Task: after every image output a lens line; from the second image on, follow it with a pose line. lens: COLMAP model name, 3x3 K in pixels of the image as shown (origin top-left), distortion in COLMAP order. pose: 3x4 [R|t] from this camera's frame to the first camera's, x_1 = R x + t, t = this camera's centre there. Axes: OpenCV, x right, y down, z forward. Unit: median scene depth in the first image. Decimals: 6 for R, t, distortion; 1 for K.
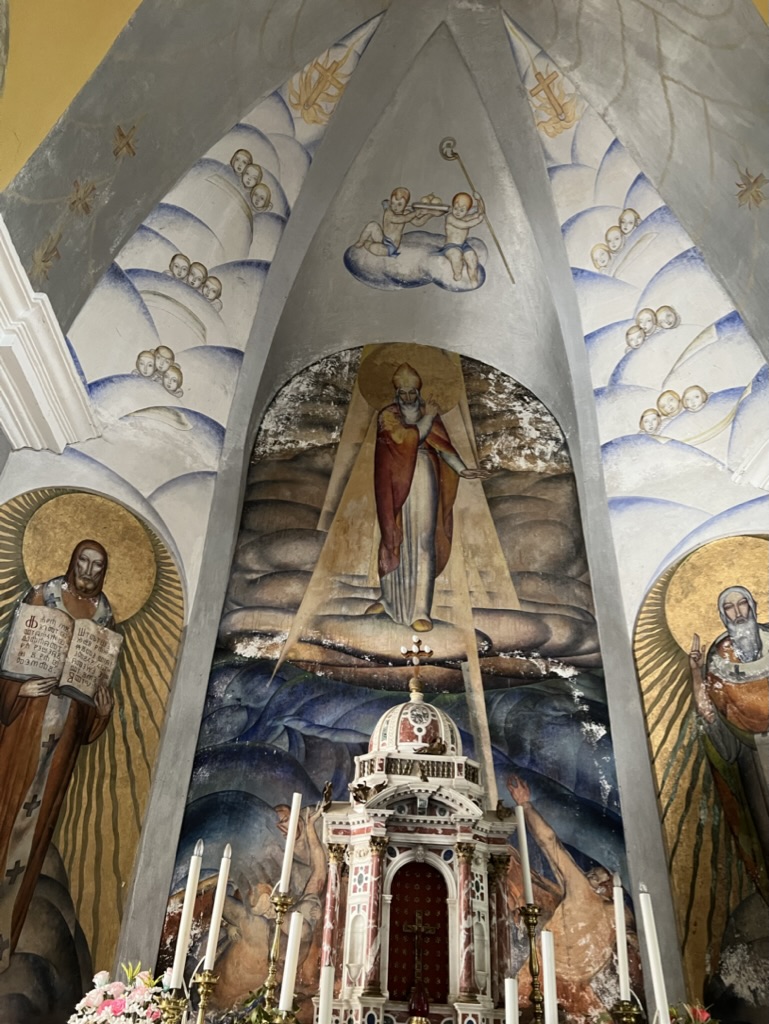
lens RADIAL K [[766.4, 0, 377.4], [0, 766.4, 507.7], [0, 0, 1]] dist [0.069897, -0.083642]
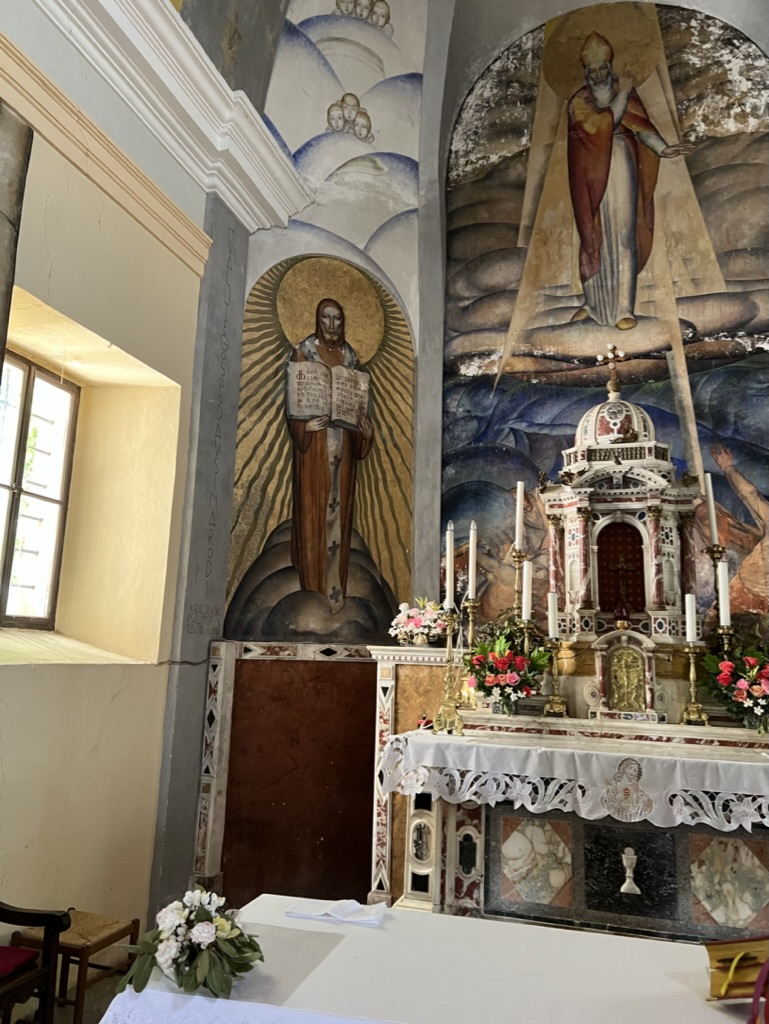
lens RADIAL K [[766.4, 0, 377.4], [0, 766.4, 507.7], [0, 0, 1]] dist [0.069897, -0.083642]
pose [[0.943857, -0.083546, -0.319615, 0.056022], [0.202450, 0.910811, 0.359774, -0.074831], [0.261051, -0.404281, 0.876589, -0.153669]]
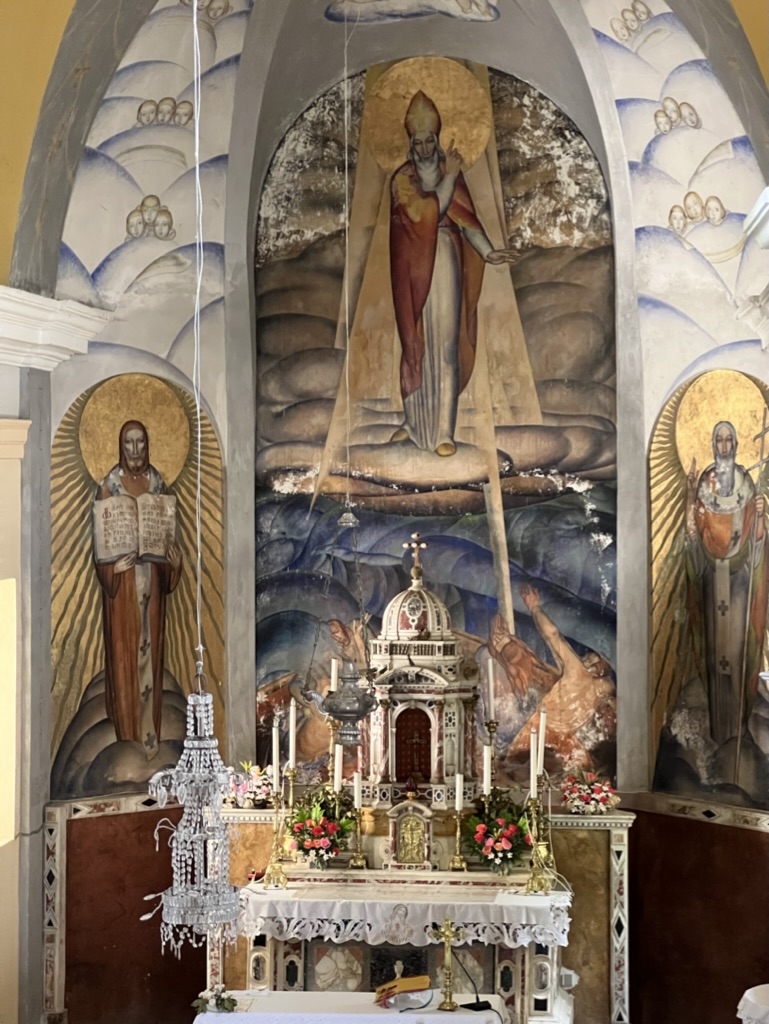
lens RADIAL K [[2391.0, 0, 410.3], [0, 2391.0, 511.8], [0, 0, 1]] dist [-0.158024, 5.185435]
pose [[0.987784, -0.046772, -0.148647, 0.503090], [0.124917, 0.807937, 0.575876, -1.697509], [0.093162, -0.587410, 0.803910, -1.702892]]
